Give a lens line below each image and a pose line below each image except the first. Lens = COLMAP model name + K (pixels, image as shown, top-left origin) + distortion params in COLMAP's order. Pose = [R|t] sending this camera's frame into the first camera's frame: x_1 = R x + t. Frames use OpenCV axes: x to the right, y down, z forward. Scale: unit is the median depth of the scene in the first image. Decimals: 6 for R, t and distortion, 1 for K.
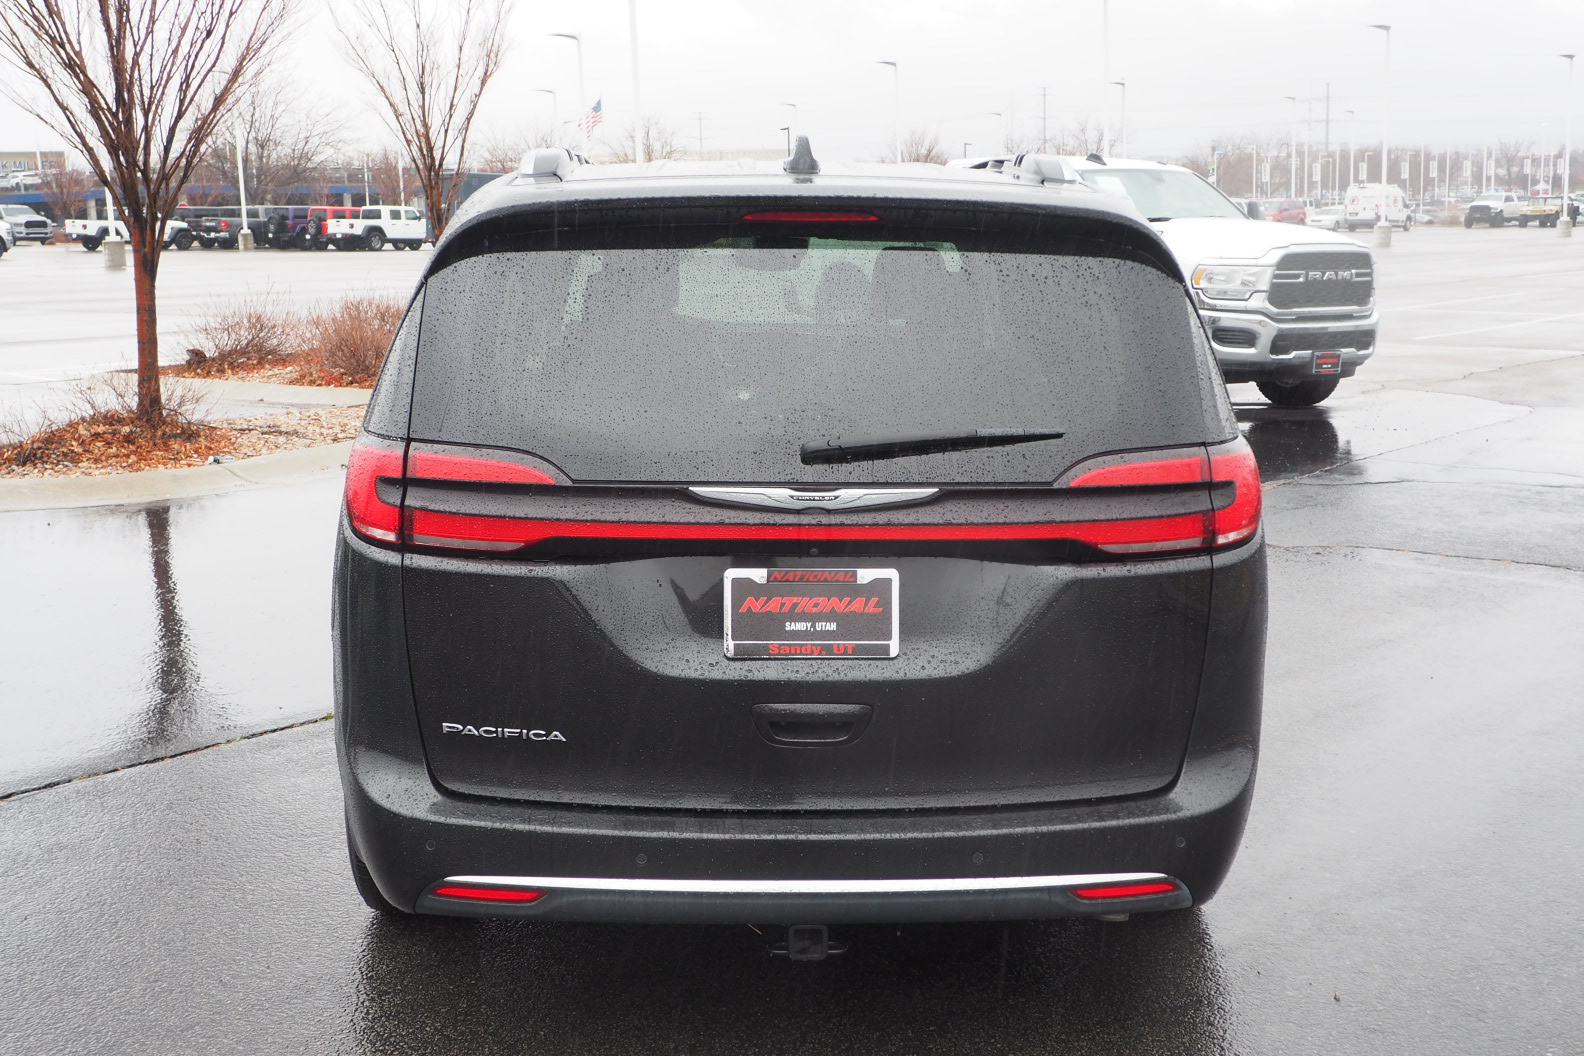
lens RADIAL K [[1863.1, 0, 796.5], [0, 1863.1, 519.3], [0, 0, 1]] dist [-0.021595, 0.000000]
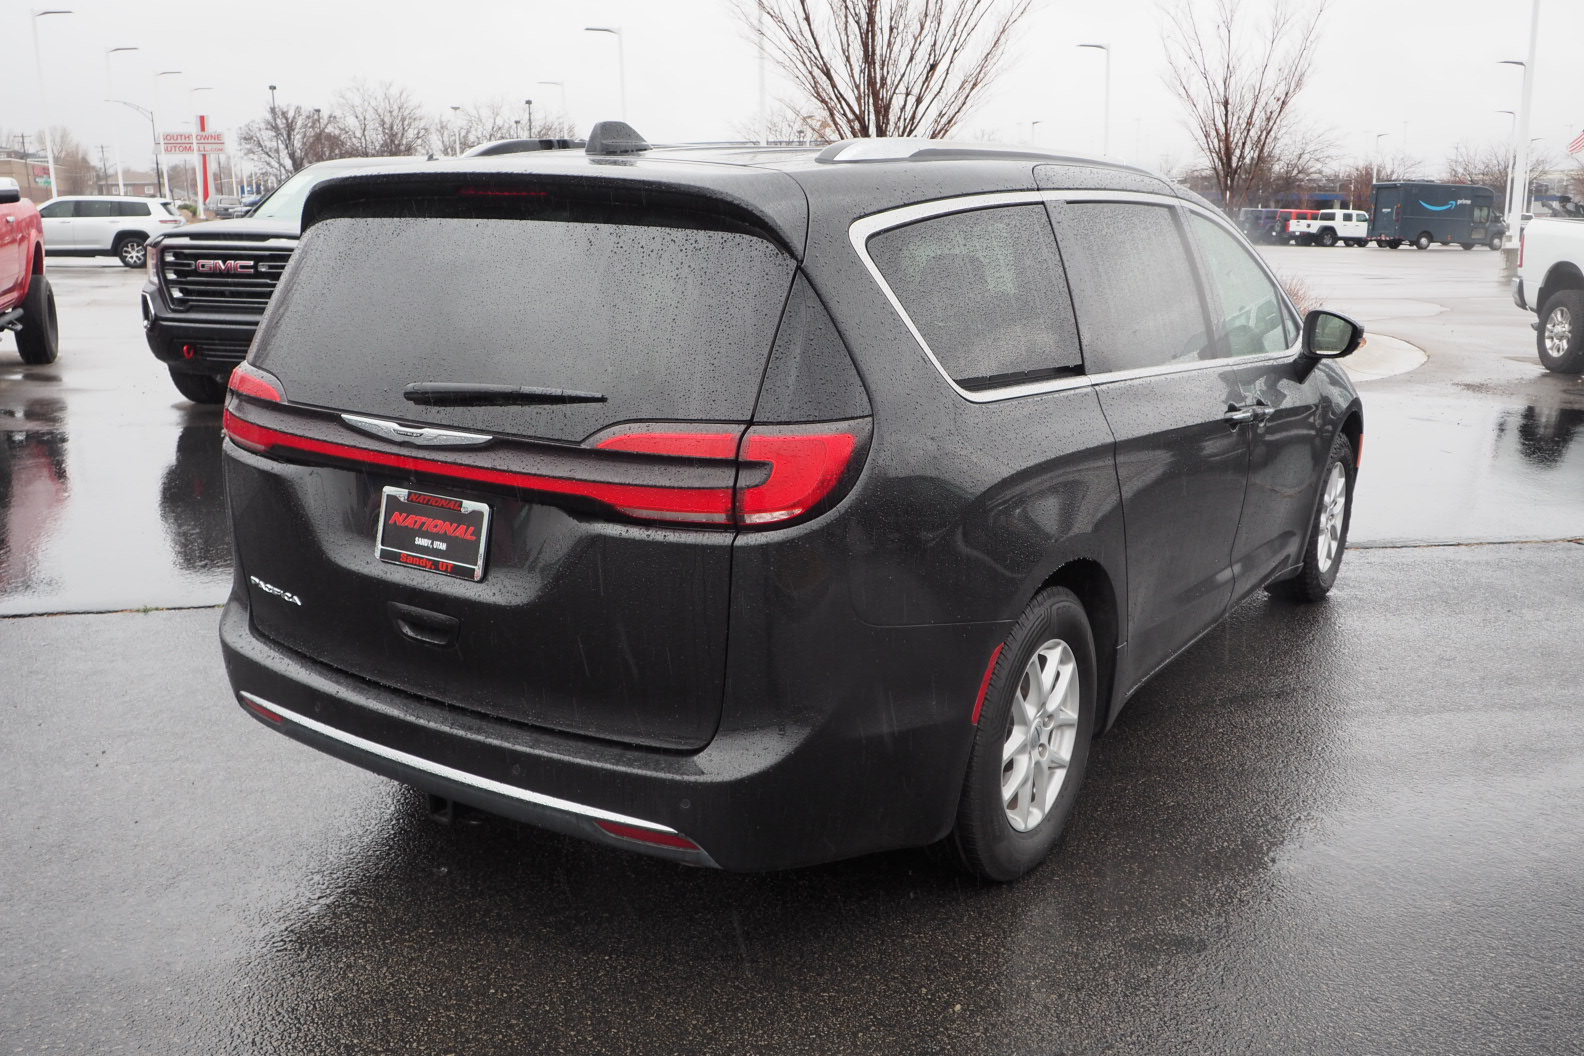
lens RADIAL K [[1417.8, 0, 793.1], [0, 1417.8, 528.2], [0, 0, 1]] dist [-0.018639, 0.022533]
pose [[0.814211, 0.138993, -0.563686, 0.683930], [-0.108094, 0.990235, 0.088035, -0.054304], [0.570418, -0.010748, 0.821284, 0.392767]]
